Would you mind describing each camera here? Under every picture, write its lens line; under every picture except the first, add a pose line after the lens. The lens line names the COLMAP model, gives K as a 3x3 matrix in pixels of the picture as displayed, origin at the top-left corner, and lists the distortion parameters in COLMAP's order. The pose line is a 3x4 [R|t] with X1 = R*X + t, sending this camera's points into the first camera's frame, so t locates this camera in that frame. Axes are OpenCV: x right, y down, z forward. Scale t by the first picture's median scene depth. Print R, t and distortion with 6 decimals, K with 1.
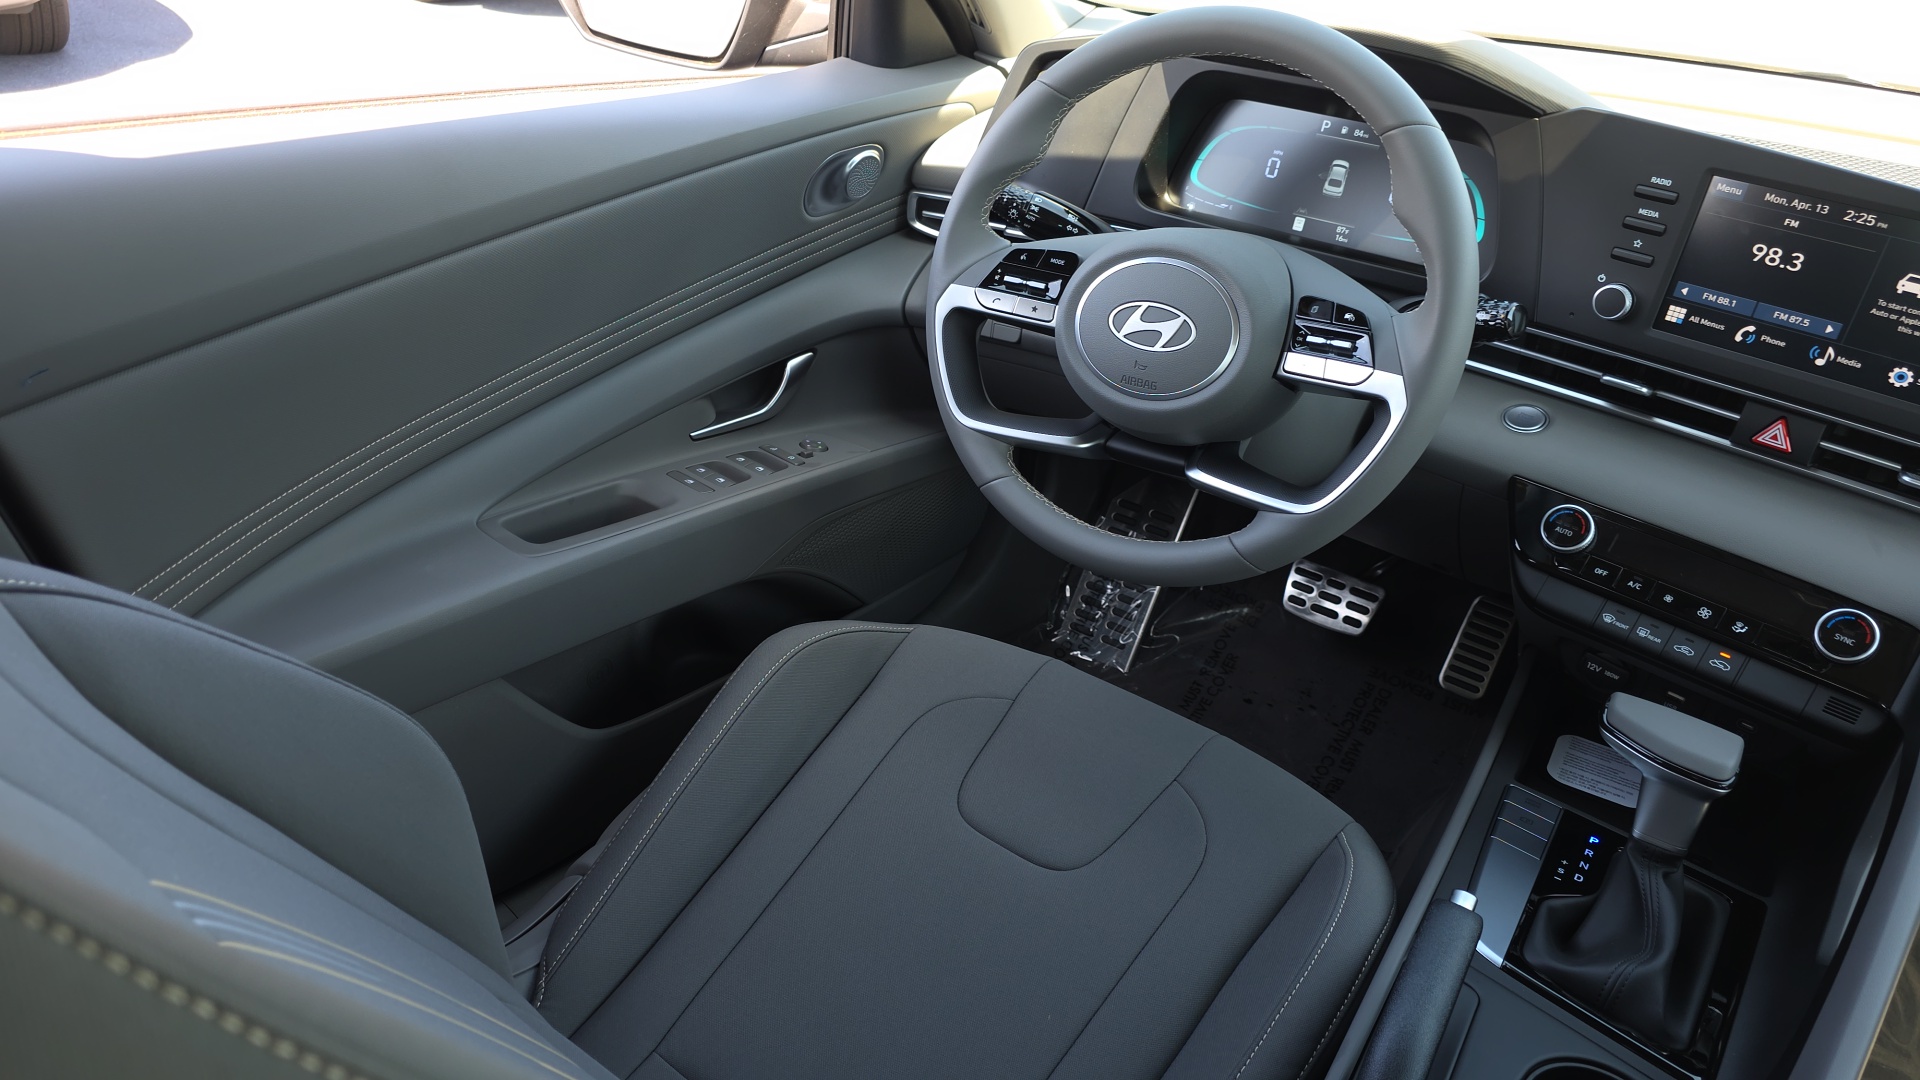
lens RADIAL K [[1294.8, 0, 954.0], [0, 1294.8, 569.2], [0, 0, 1]] dist [0.050959, -0.056354]
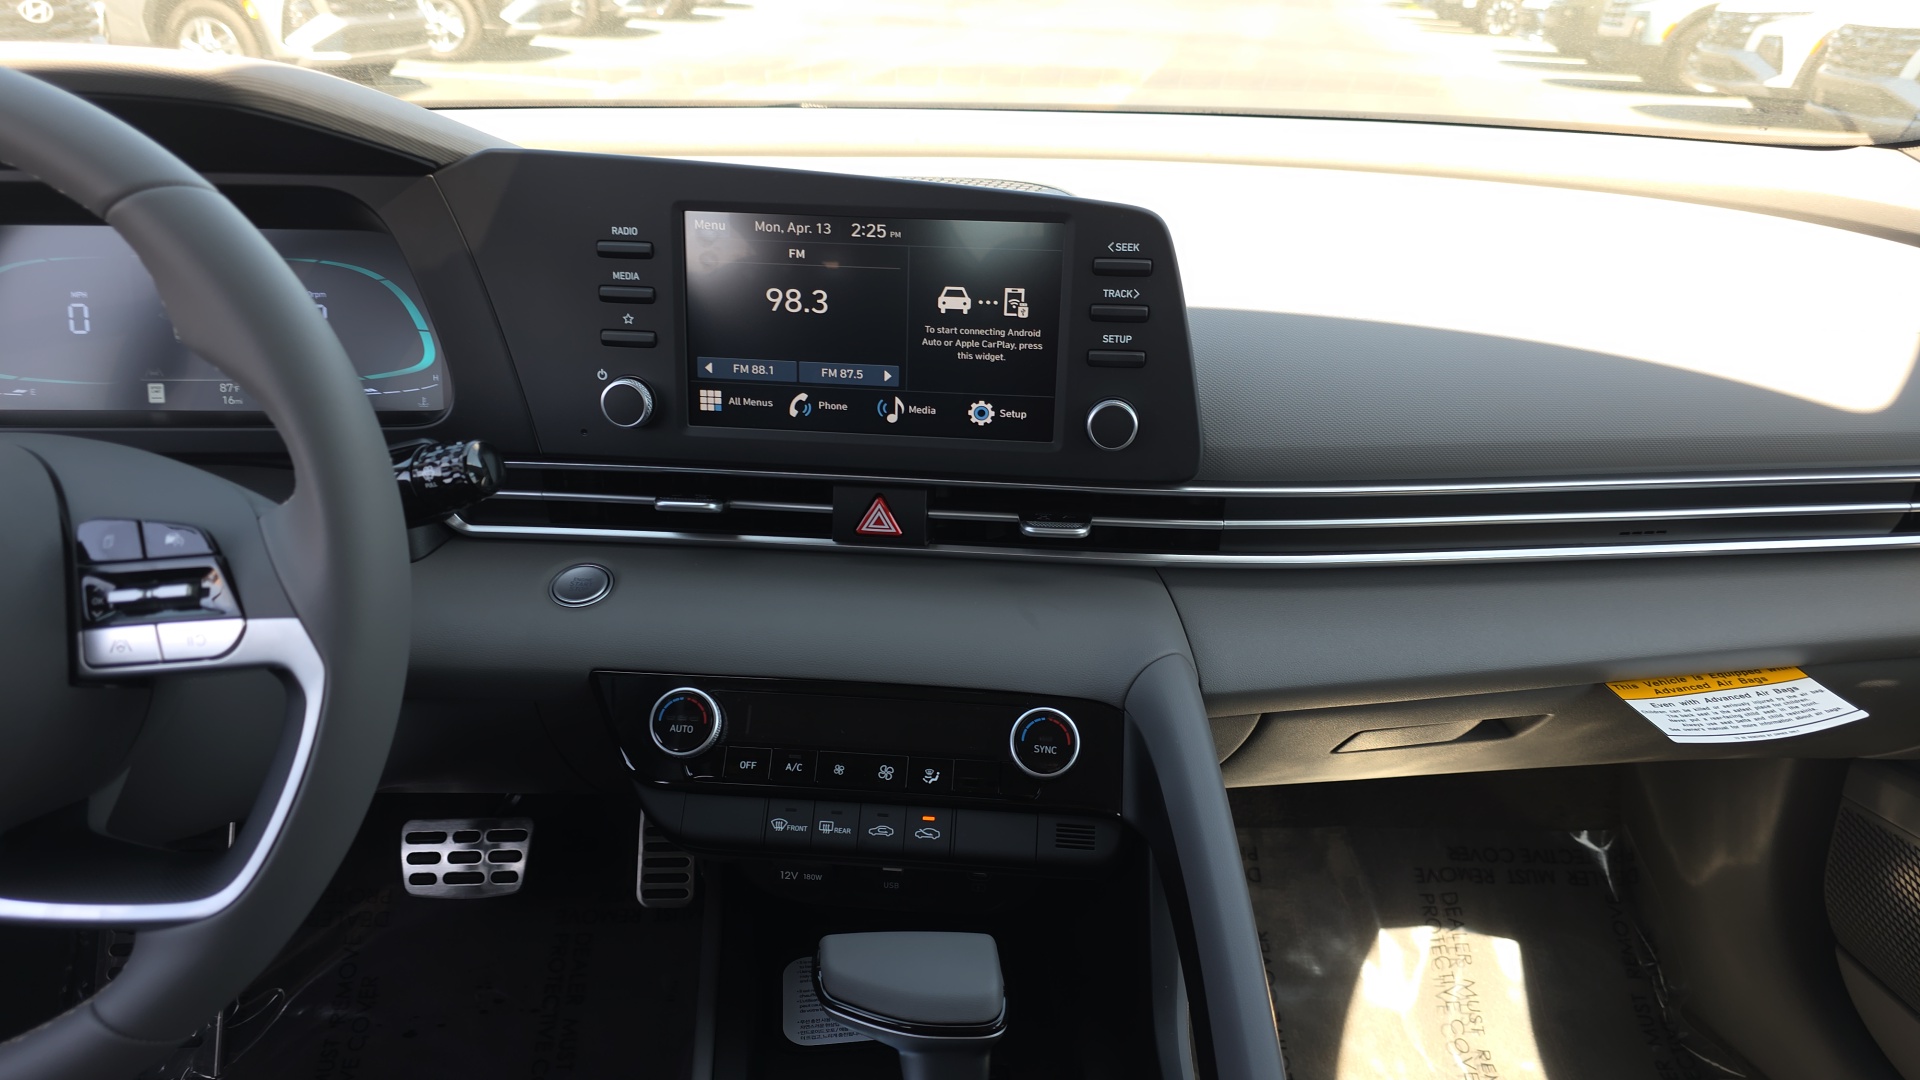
lens RADIAL K [[1294.8, 0, 951.3], [0, 1294.8, 551.5], [0, 0, 1]] dist [0.050959, -0.056354]
pose [[0.775442, -0.290839, 0.560449, 0.227329], [0.351723, 0.936104, -0.000866, -0.068401], [-0.524387, 0.197794, 0.828188, 0.349143]]
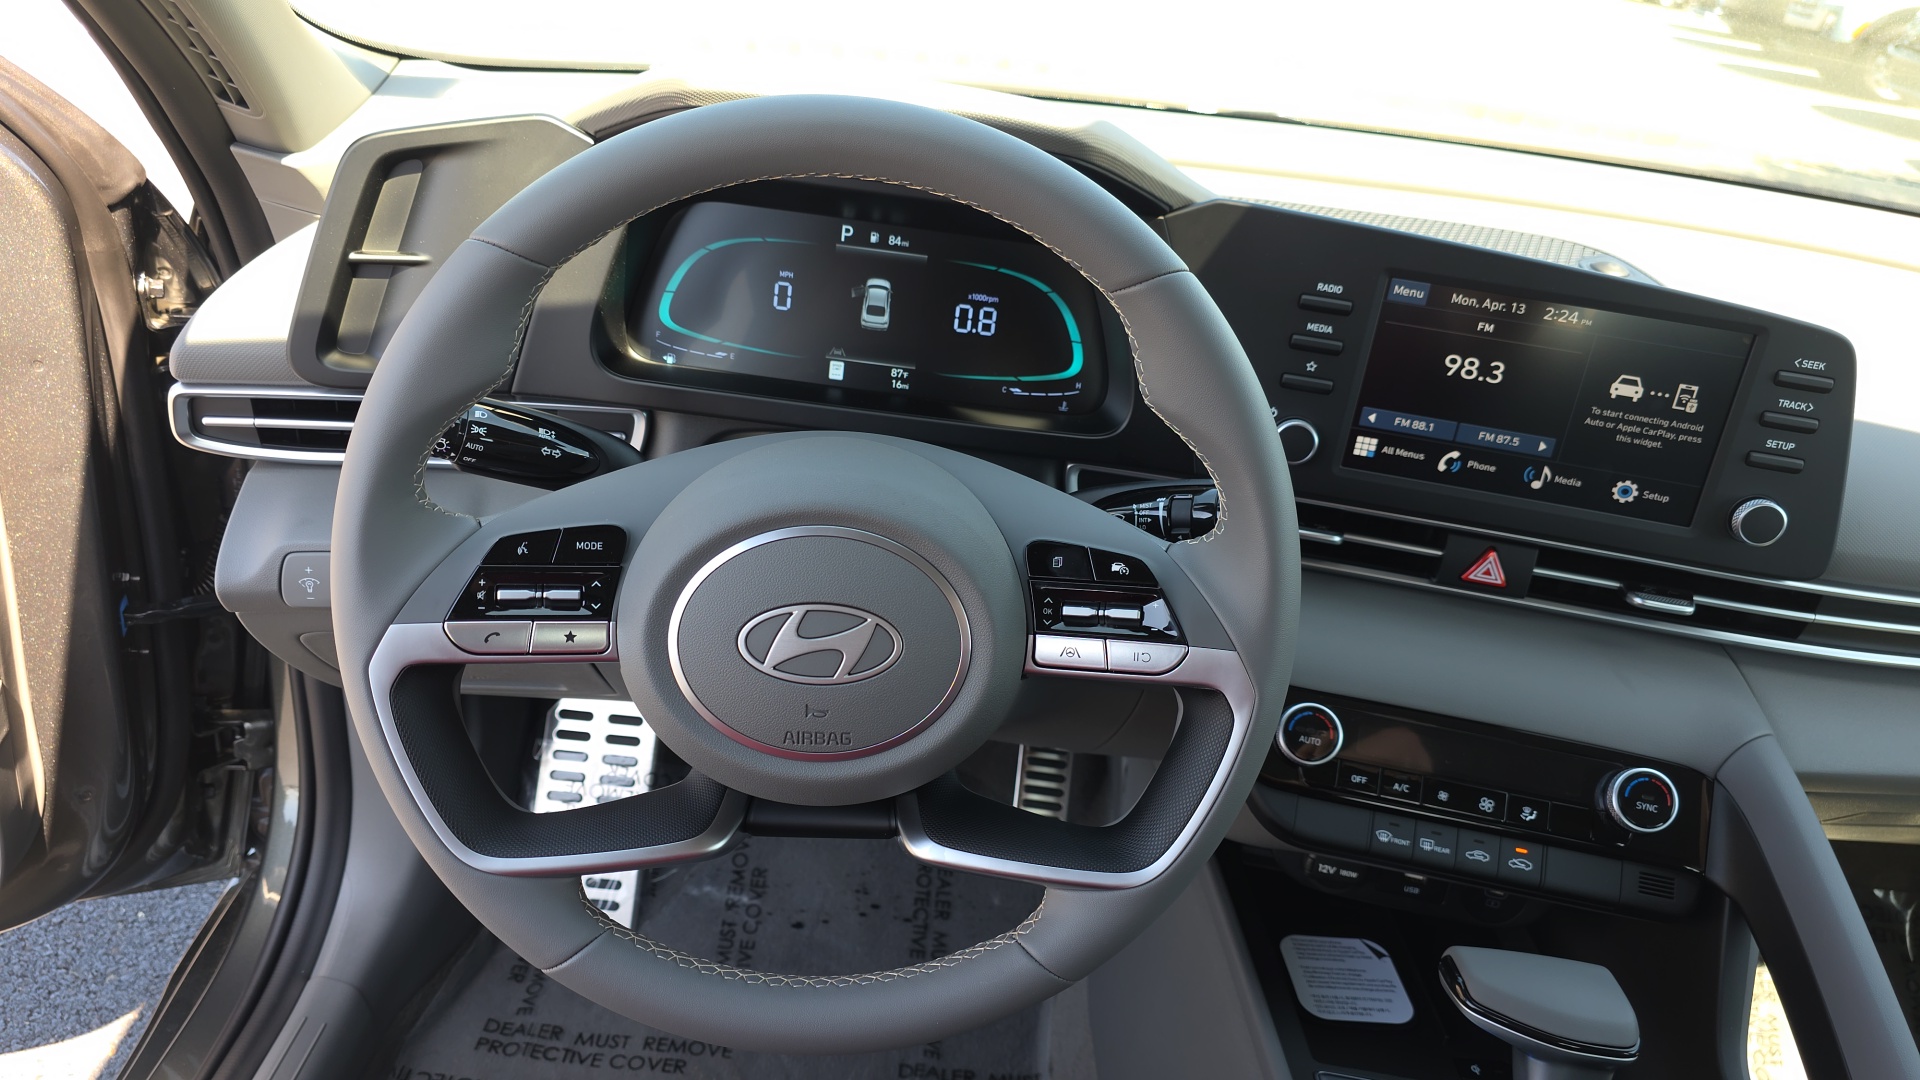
lens RADIAL K [[1294.8, 0, 950.0], [0, 1294.8, 554.3], [0, 0, 1]] dist [0.050959, -0.056354]
pose [[0.828056, -0.227003, 0.512634, -0.081717], [0.230795, 0.971313, 0.057312, -0.237634], [-0.510938, 0.070856, 0.856693, 0.458205]]
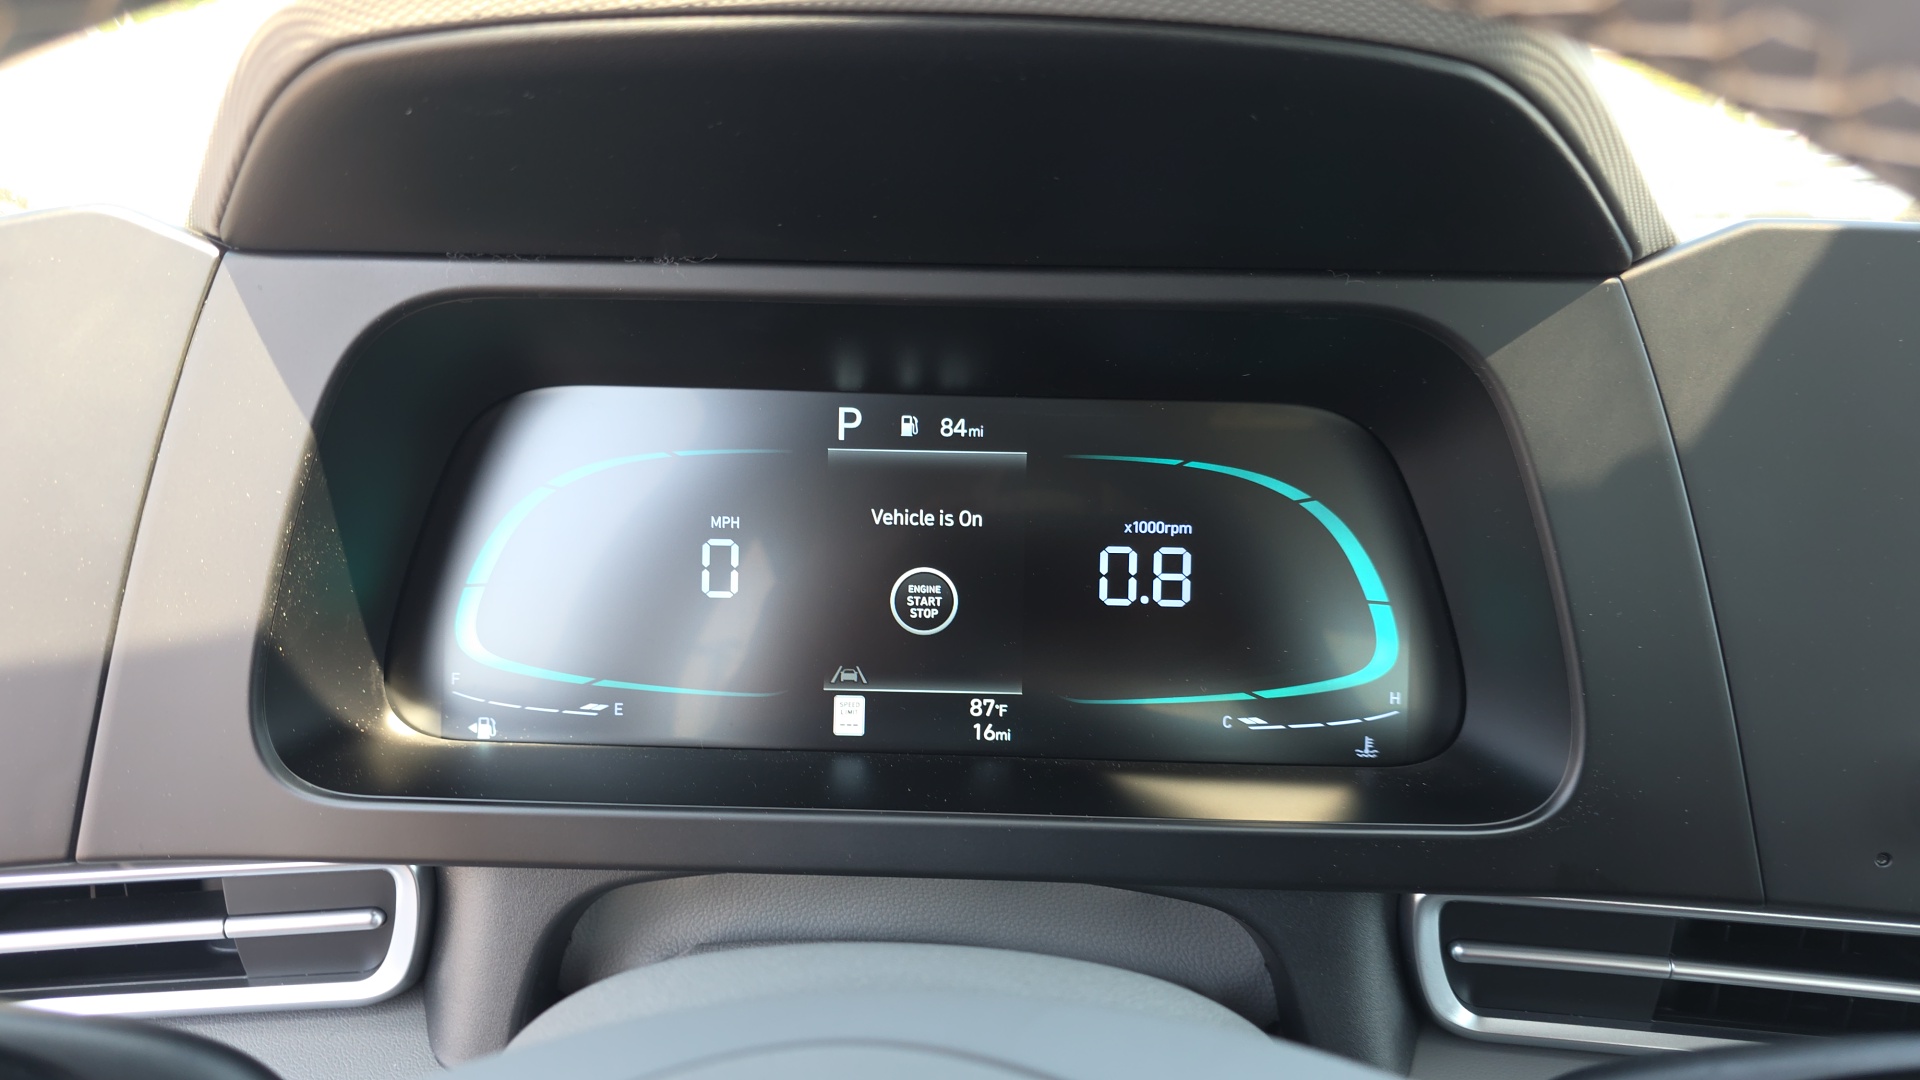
lens RADIAL K [[1294.8, 0, 923.7], [0, 1294.8, 564.9], [0, 0, 1]] dist [0.050959, -0.056354]
pose [[0.839715, -0.191371, 0.508188, 0.154507], [0.316017, 0.933265, -0.170732, -0.292969], [-0.441601, 0.303962, 0.844154, 0.873328]]
